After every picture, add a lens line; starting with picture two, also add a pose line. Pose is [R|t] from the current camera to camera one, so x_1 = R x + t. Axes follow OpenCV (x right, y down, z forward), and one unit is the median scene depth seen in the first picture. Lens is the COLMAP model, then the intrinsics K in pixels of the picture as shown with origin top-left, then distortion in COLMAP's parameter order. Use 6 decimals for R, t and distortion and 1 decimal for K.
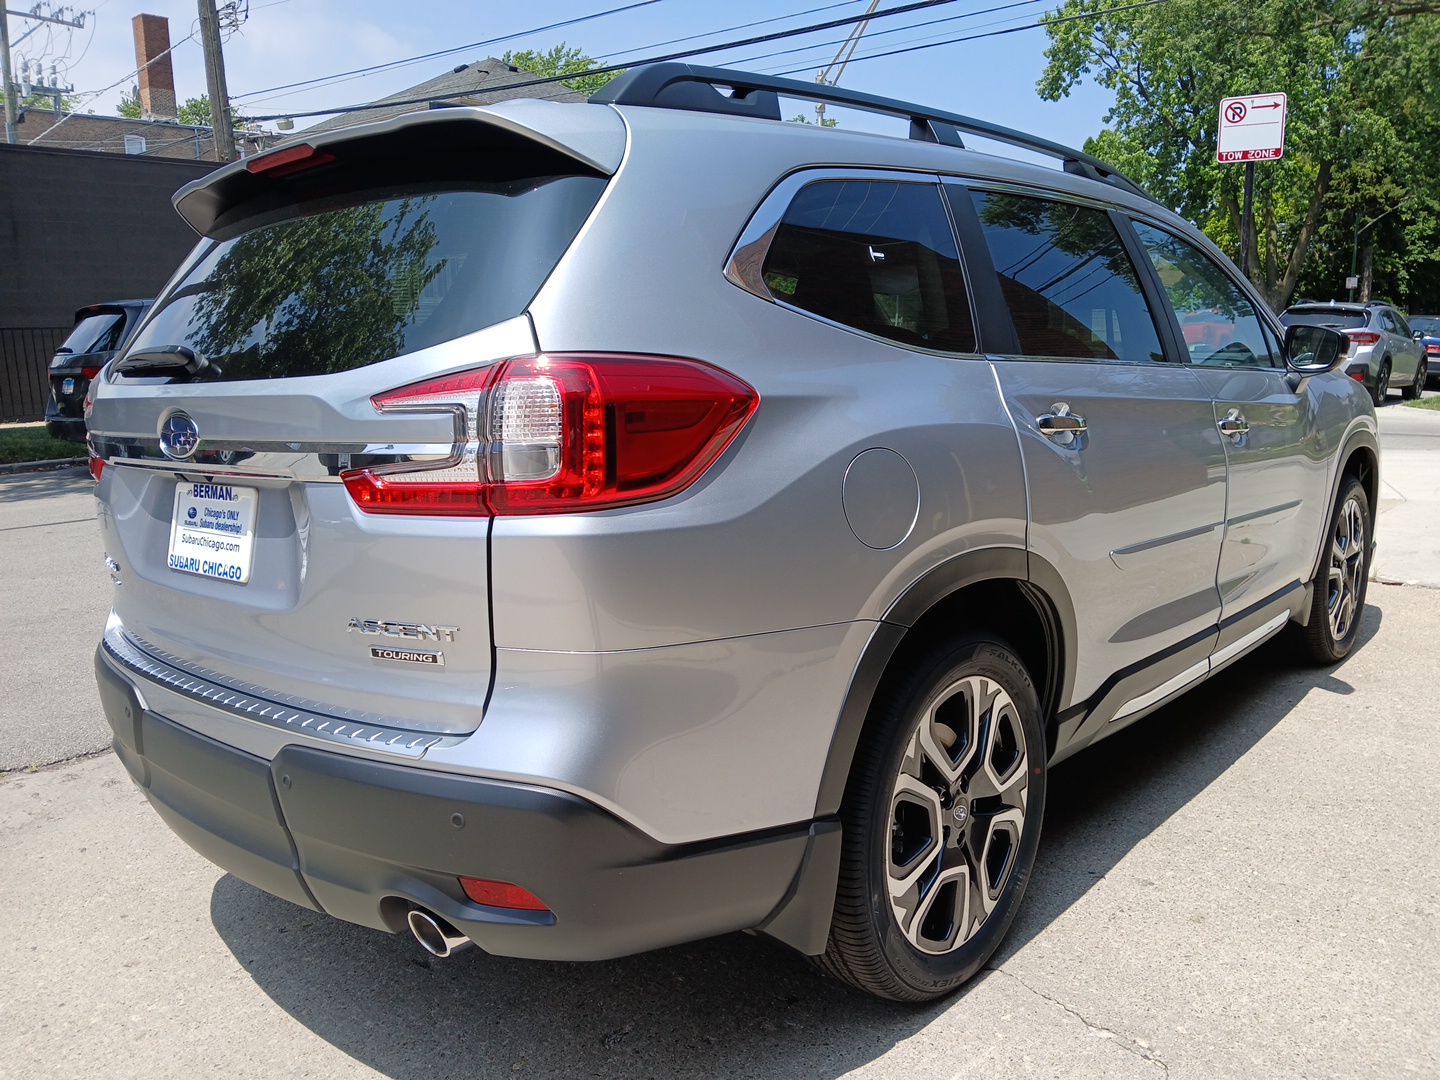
lens RADIAL K [[1121.7, 0, 720.0], [0, 1121.7, 540.0], [0, 0, 1]] dist [0.004363, -0.032016]
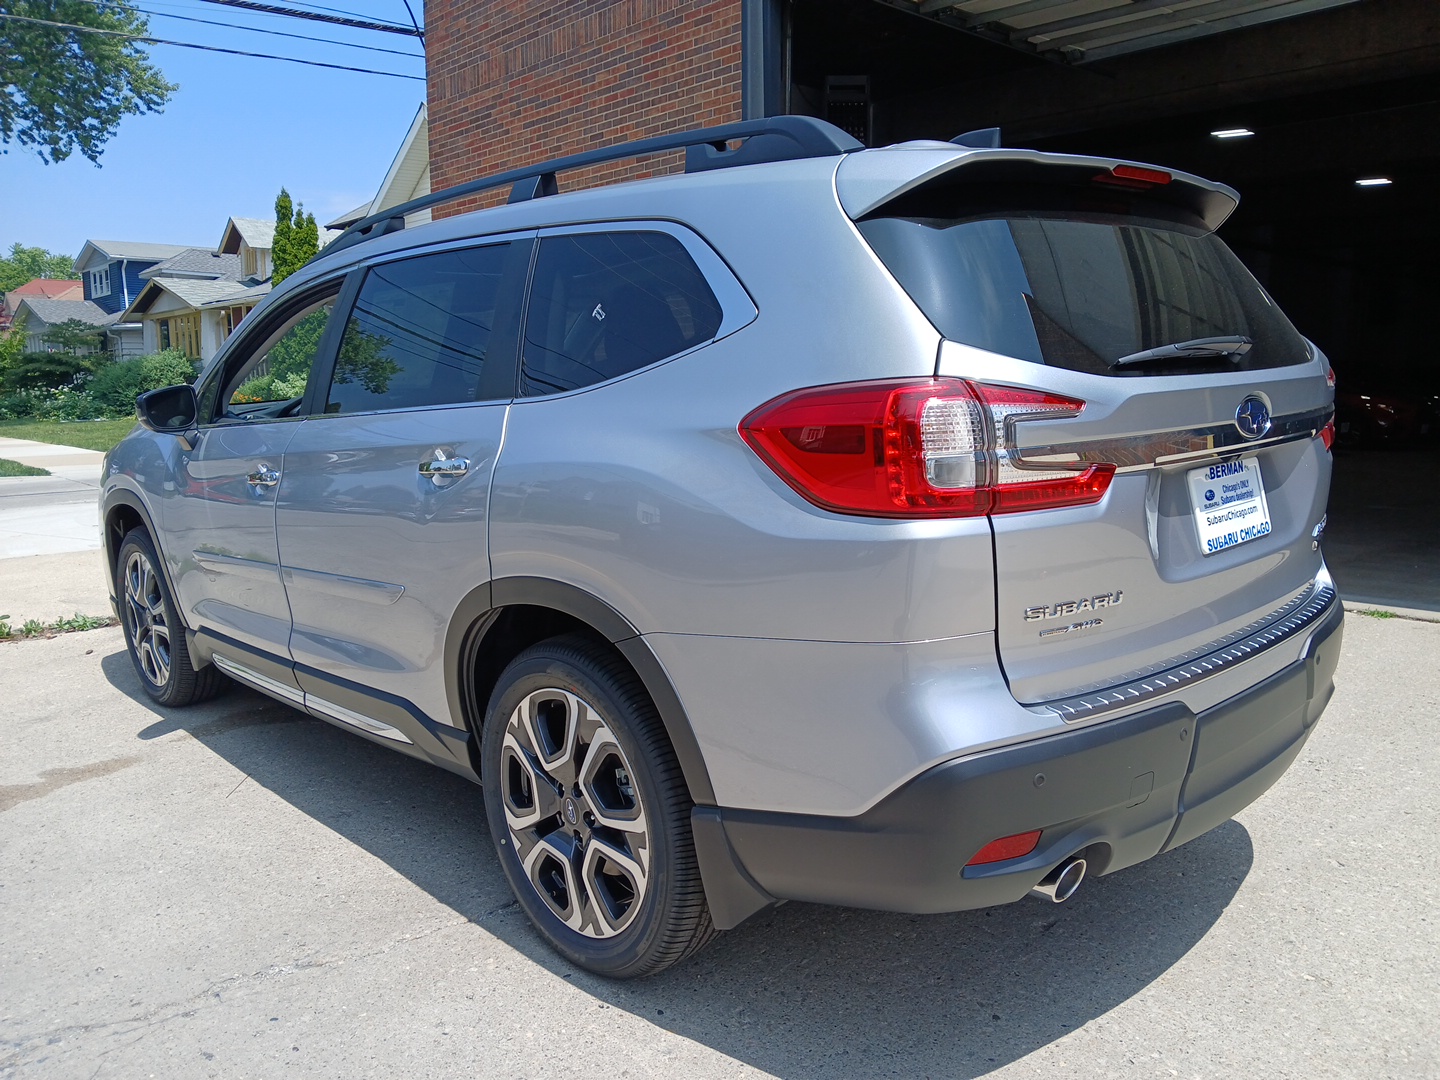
lens RADIAL K [[1121.7, 0, 720.0], [0, 1121.7, 540.0], [0, 0, 1]] dist [0.004363, -0.032016]
pose [[0.105021, -0.124487, 0.986648, -1.295265], [0.191971, 0.976011, 0.102711, -0.148842], [-0.975765, 0.178621, 0.126399, 1.097238]]
